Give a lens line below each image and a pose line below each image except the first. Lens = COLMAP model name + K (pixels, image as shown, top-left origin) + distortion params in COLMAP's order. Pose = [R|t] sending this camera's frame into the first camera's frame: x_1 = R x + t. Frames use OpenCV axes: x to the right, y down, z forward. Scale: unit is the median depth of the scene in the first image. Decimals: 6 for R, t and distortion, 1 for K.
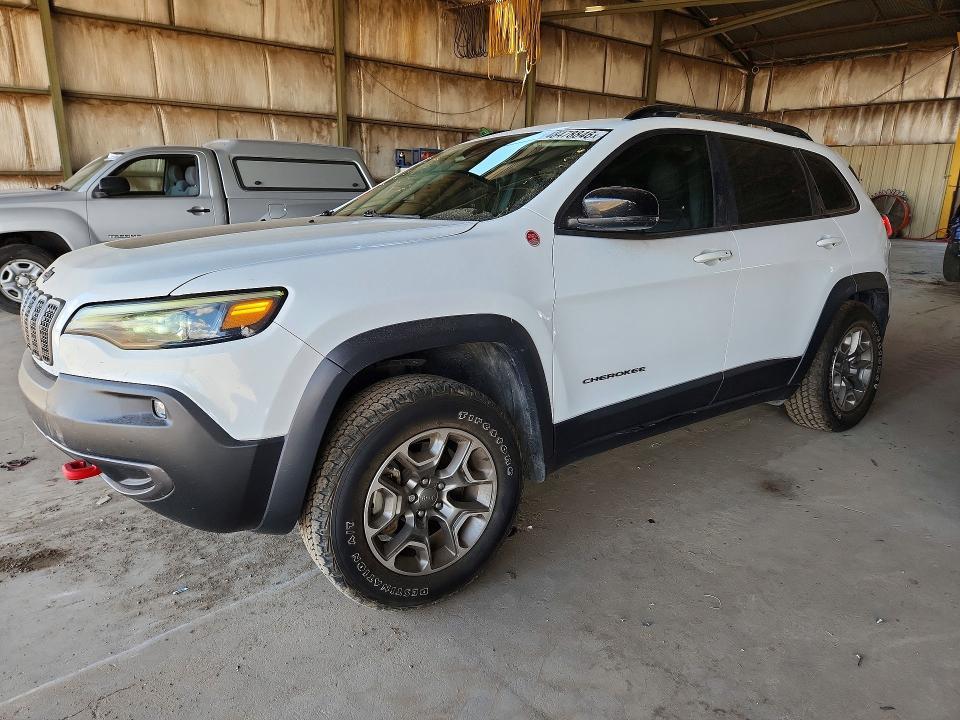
lens RADIAL K [[742.4, 0, 472.4], [0, 742.4, 357.9], [0, 0, 1]] dist [0.051408, -0.050493]
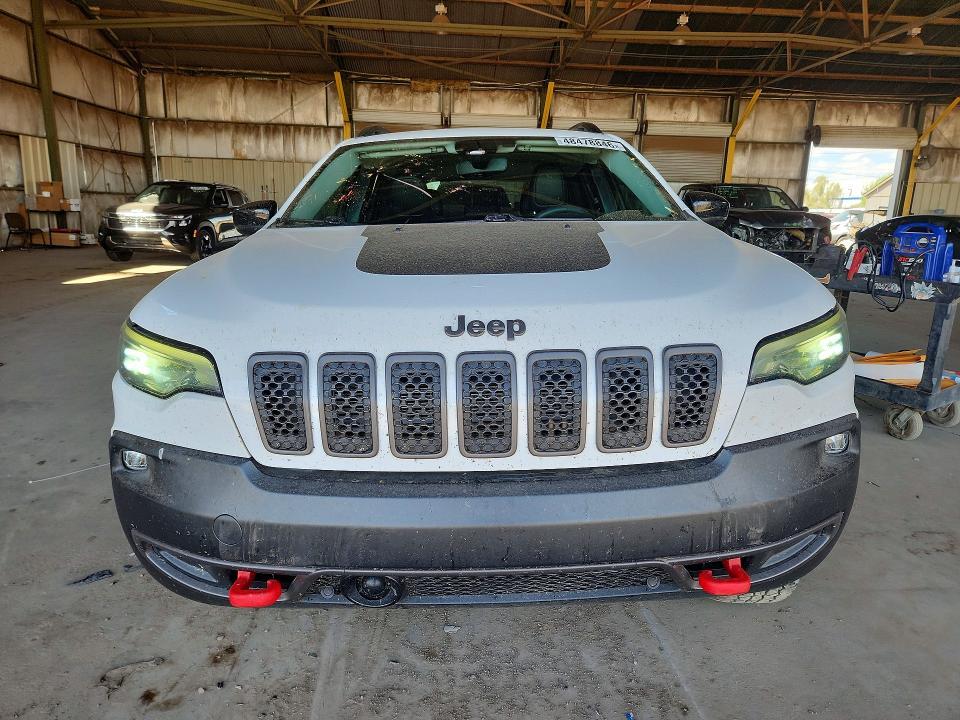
lens RADIAL K [[742.4, 0, 472.4], [0, 742.4, 357.9], [0, 0, 1]] dist [0.051408, -0.050493]
pose [[0.547195, -0.154432, 0.822635, -0.257613], [0.166678, 0.983252, 0.073715, -0.031000], [-0.820241, 0.096779, 0.563771, 0.169594]]
